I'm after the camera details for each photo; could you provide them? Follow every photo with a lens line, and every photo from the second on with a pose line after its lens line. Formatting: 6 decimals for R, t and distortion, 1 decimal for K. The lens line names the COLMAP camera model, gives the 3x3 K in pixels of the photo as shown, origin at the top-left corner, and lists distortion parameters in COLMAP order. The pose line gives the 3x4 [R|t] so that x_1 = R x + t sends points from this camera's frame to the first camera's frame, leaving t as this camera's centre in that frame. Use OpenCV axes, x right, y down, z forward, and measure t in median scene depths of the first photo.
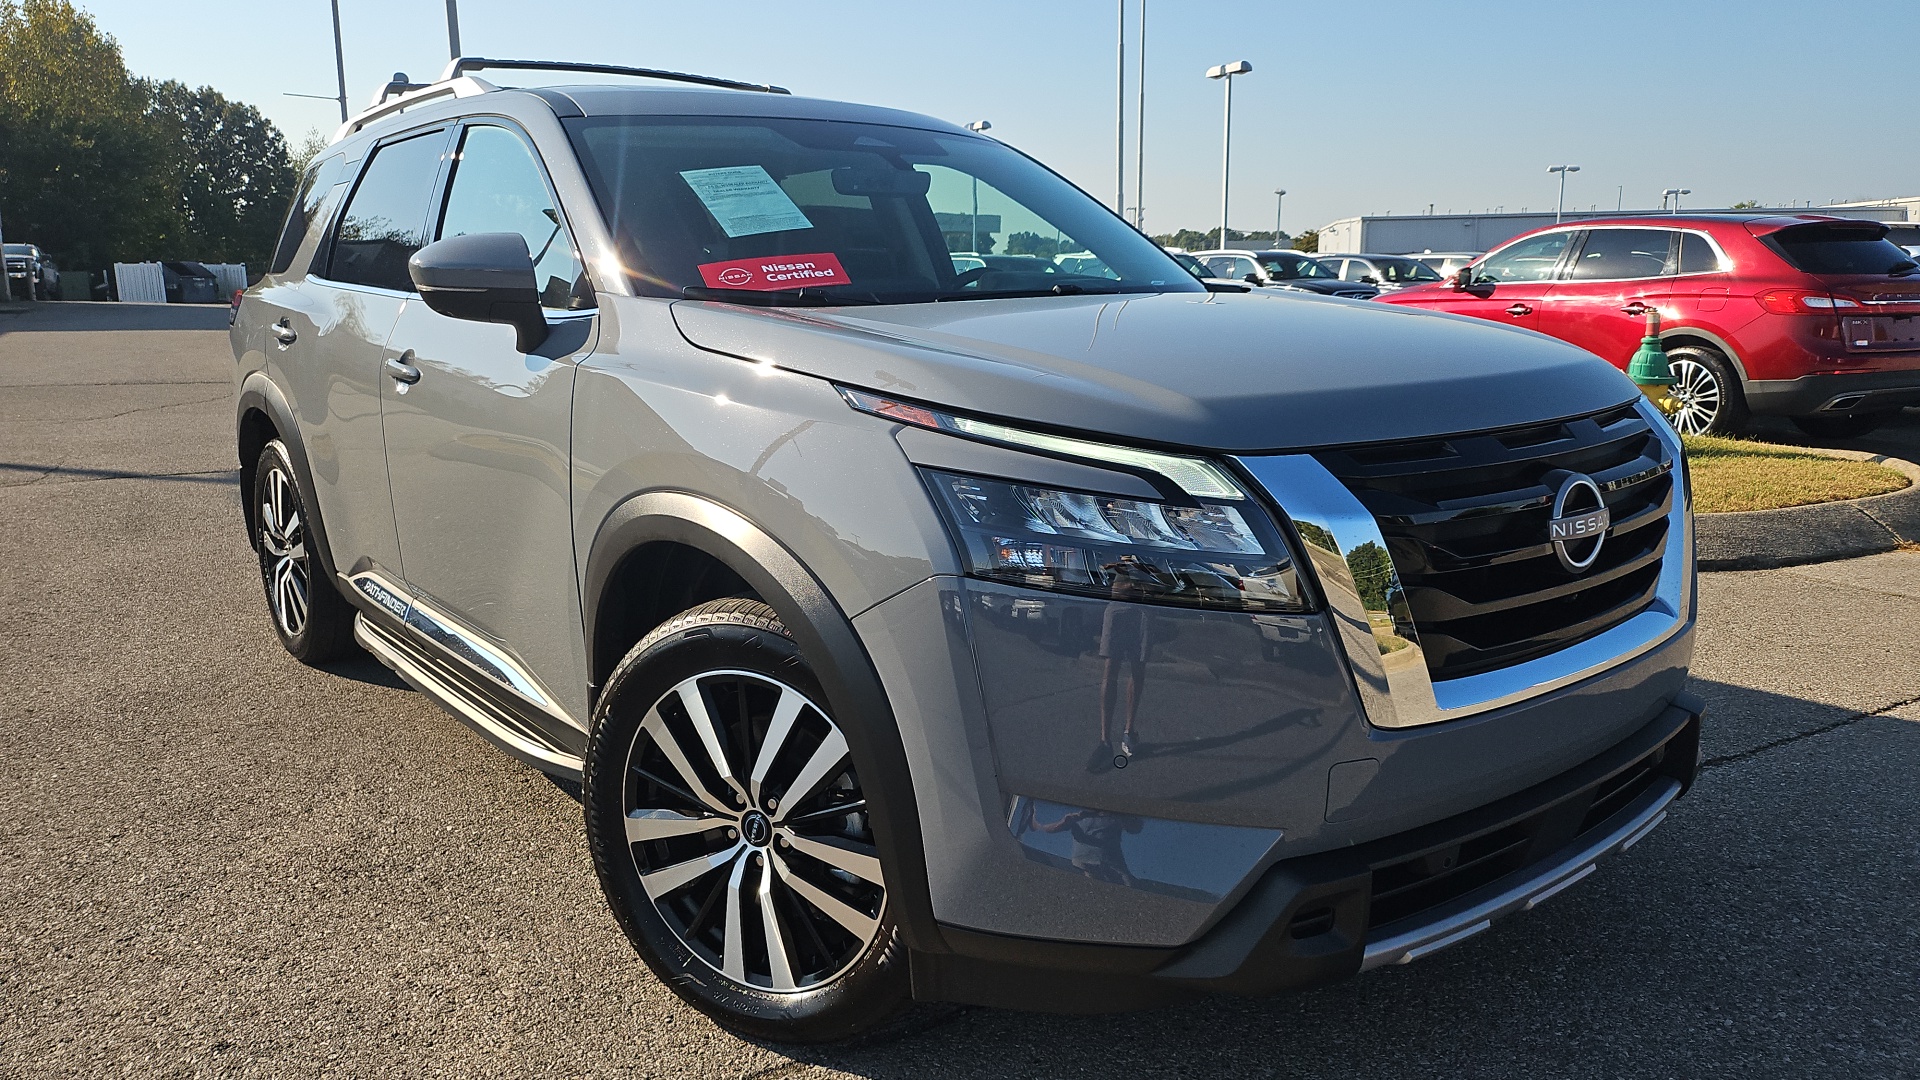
lens RADIAL K [[1394.7, 0, 971.0], [0, 1394.7, 541.8], [0, 0, 1]] dist [0.025819, -0.005720]
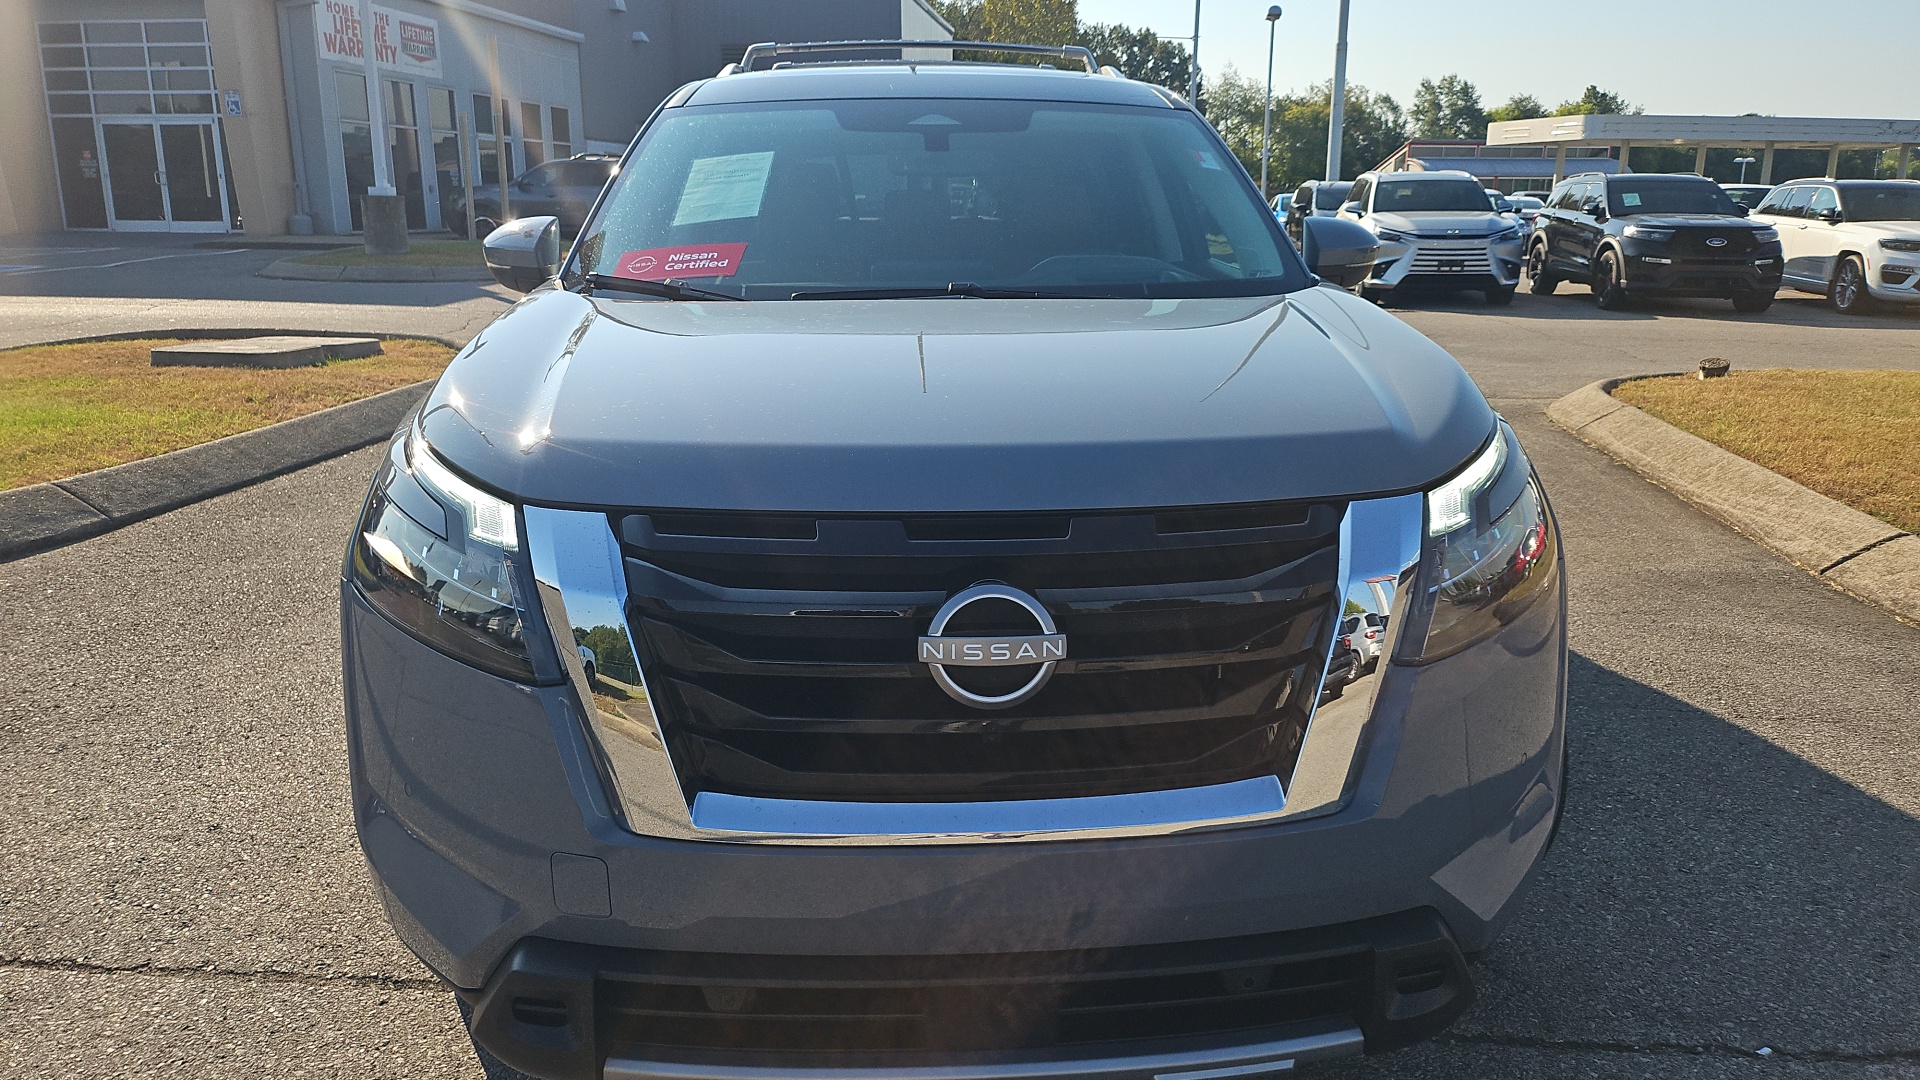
lens RADIAL K [[1396.1, 0, 971.0], [0, 1396.1, 540.6], [0, 0, 1]] dist [0.037536, -0.077684]
pose [[0.802724, 0.150334, -0.577091, 0.667886], [-0.119670, 0.988627, 0.091081, -0.108918], [0.584220, -0.004053, 0.811585, 0.282881]]
